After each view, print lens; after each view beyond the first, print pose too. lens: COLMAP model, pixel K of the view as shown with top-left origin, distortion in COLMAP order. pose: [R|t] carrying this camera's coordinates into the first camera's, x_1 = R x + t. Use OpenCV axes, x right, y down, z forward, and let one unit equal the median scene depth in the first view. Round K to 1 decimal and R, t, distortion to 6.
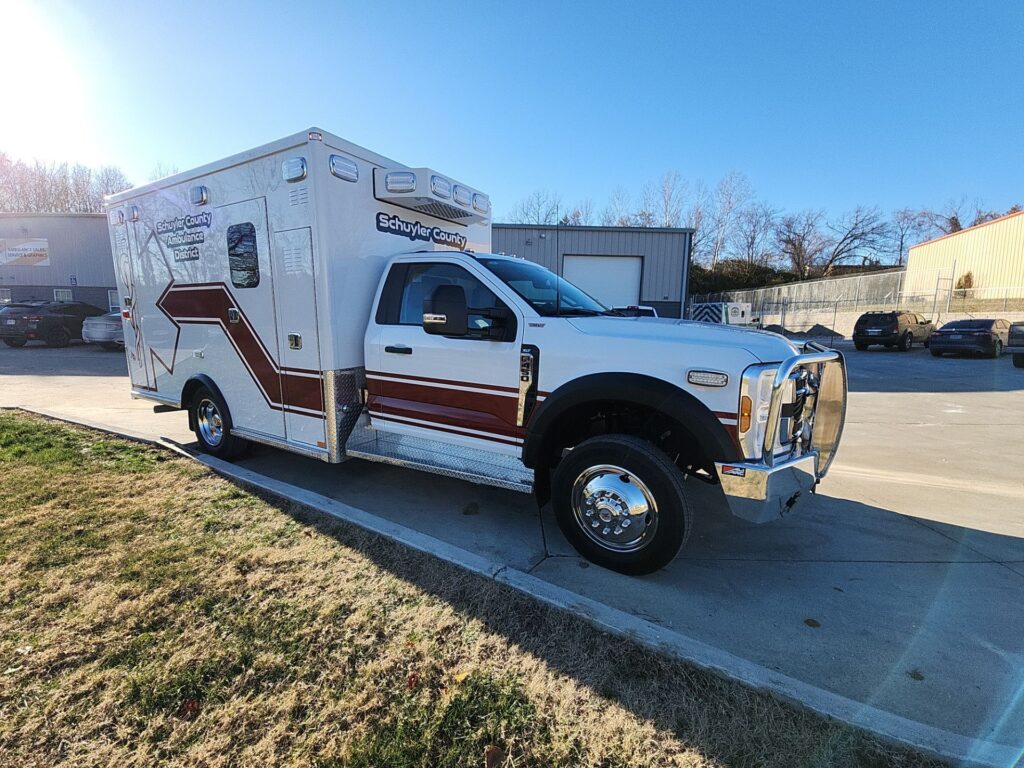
lens RADIAL K [[414.1, 0, 512.0], [0, 414.1, 384.0], [0, 0, 1]] dist [0.001837, -0.000263]
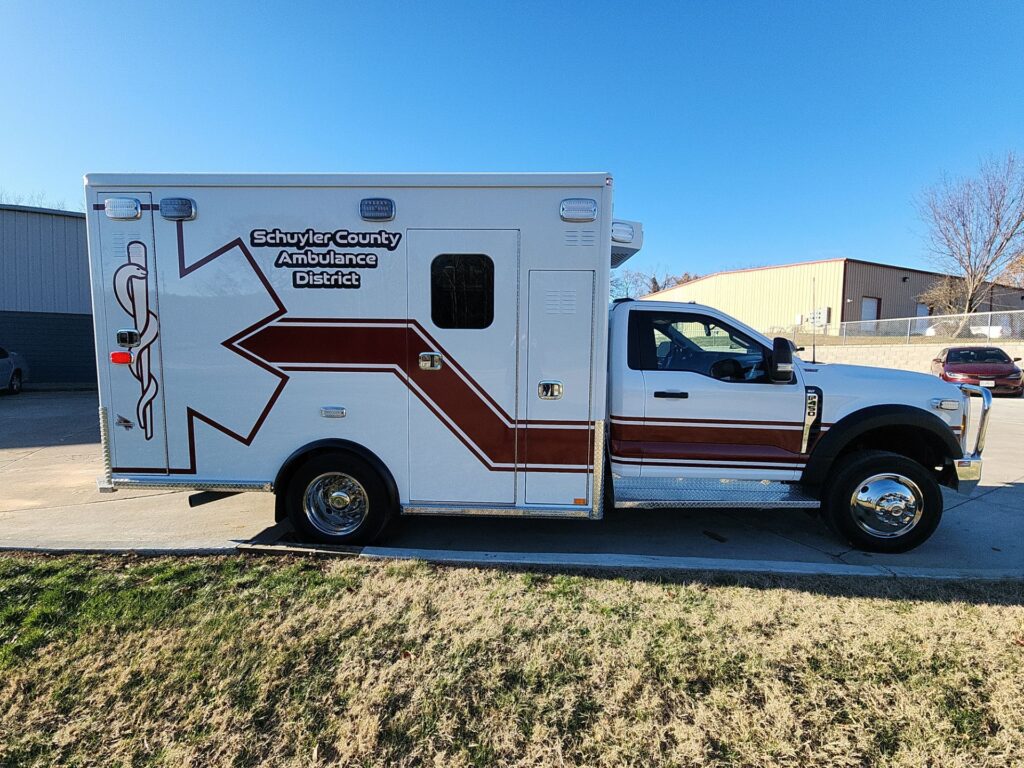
lens RADIAL K [[414.1, 0, 512.0], [0, 414.1, 384.0], [0, 0, 1]] dist [0.001837, -0.000263]
pose [[0.878345, -0.037688, 0.476539, -1.024643], [0.069608, 0.996345, -0.049502, -0.078543], [-0.472932, 0.076651, 0.877759, 0.249425]]
